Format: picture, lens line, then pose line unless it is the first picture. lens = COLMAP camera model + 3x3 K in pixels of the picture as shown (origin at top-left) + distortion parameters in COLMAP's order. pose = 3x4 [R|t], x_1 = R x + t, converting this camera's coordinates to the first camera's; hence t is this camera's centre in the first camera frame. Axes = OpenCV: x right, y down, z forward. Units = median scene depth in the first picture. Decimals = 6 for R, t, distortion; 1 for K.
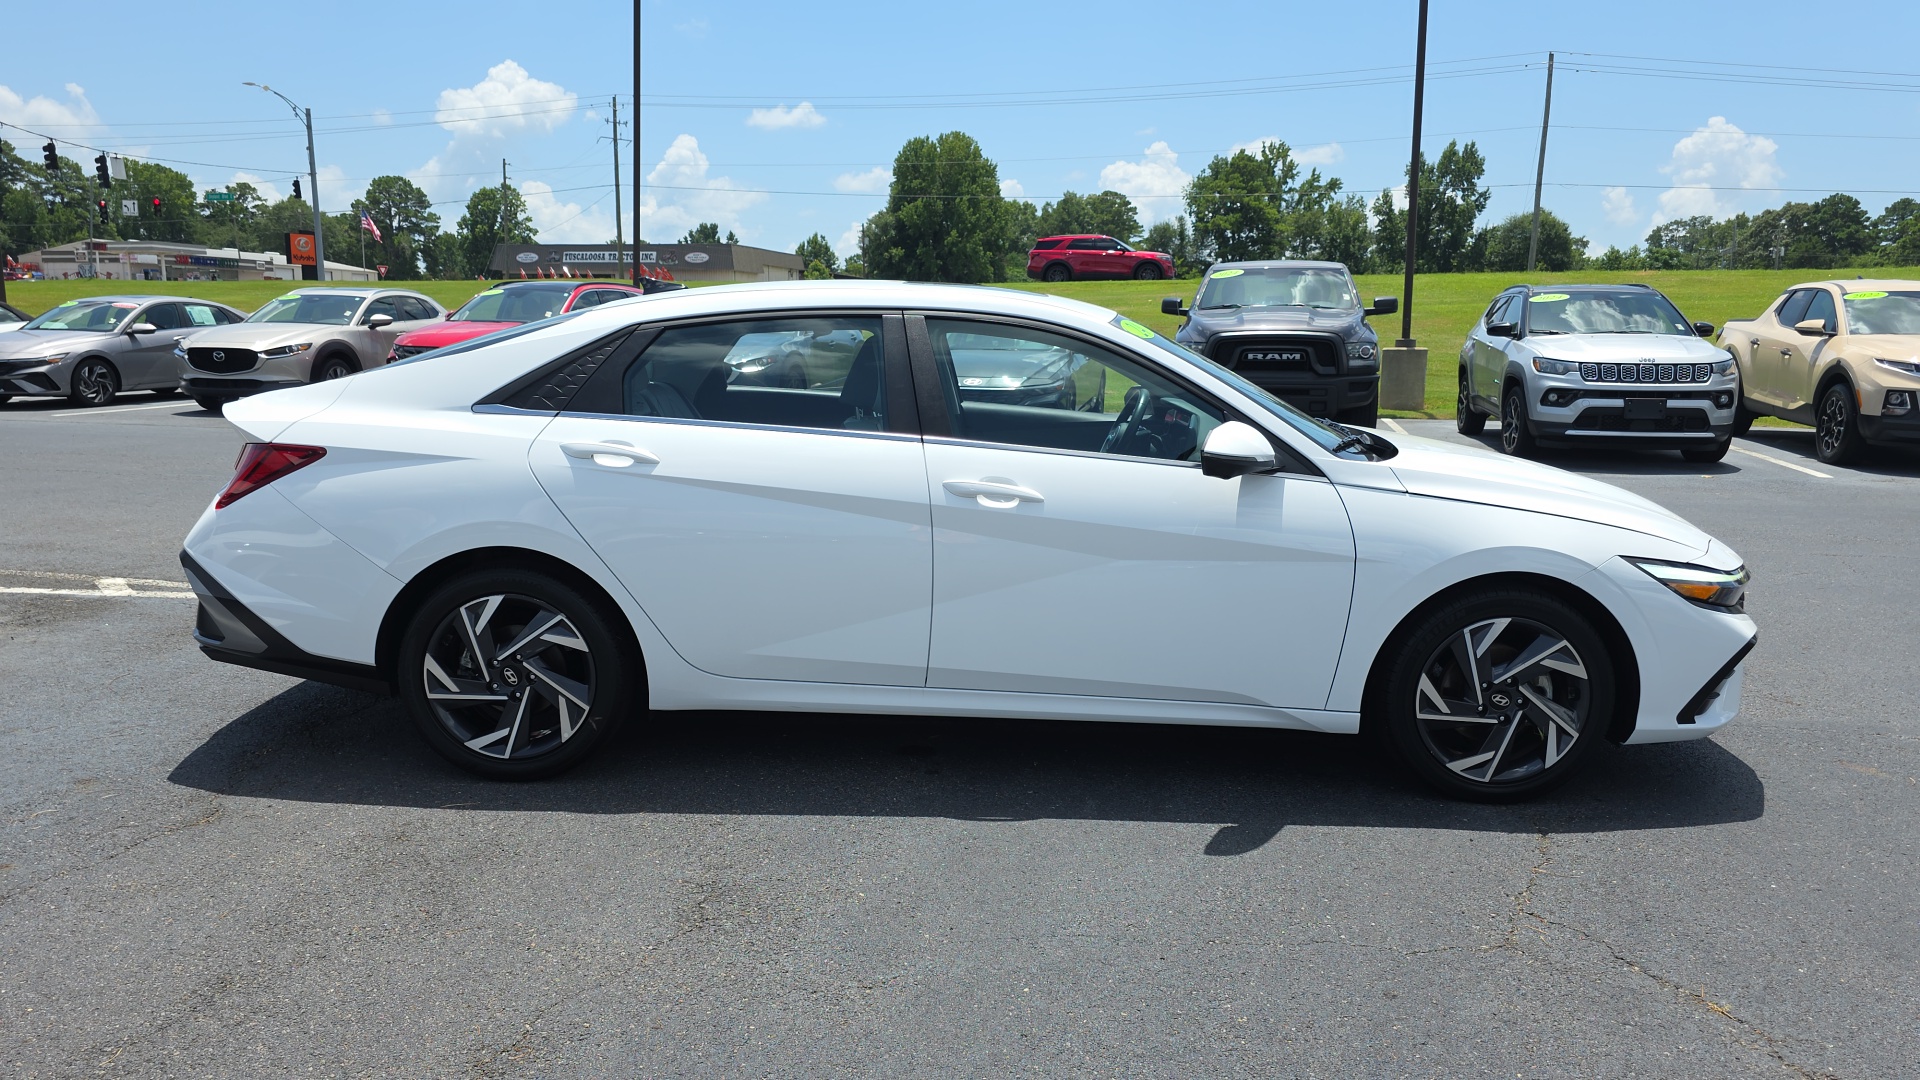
lens RADIAL K [[1268.1, 0, 959.1], [0, 1268.1, 533.4], [0, 0, 1]] dist [0.033312, -0.035875]
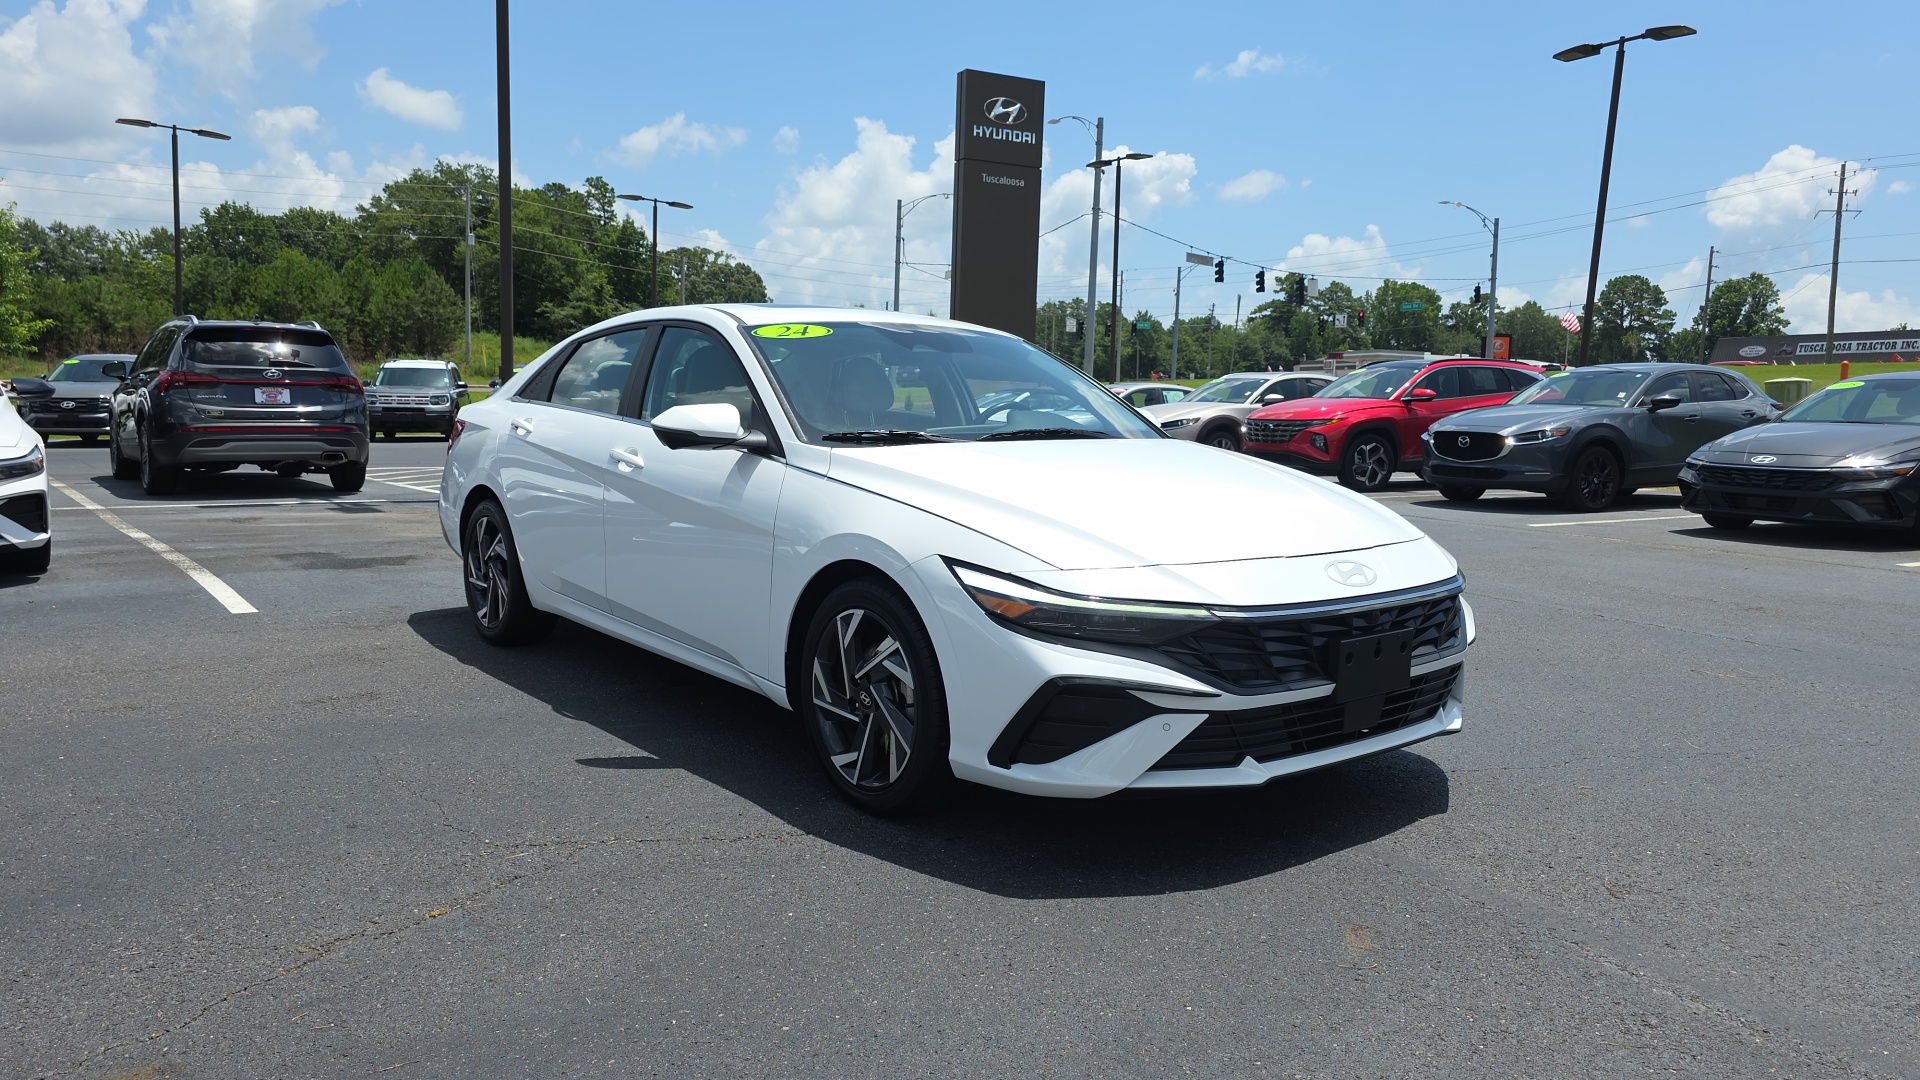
lens RADIAL K [[1268.1, 0, 959.1], [0, 1268.1, 533.4], [0, 0, 1]] dist [0.033312, -0.035875]
pose [[0.635146, 0.075387, -0.768704, 0.259136], [-0.134379, 0.990833, -0.013860, 0.002767], [0.760612, 0.112101, 0.639455, 0.095221]]
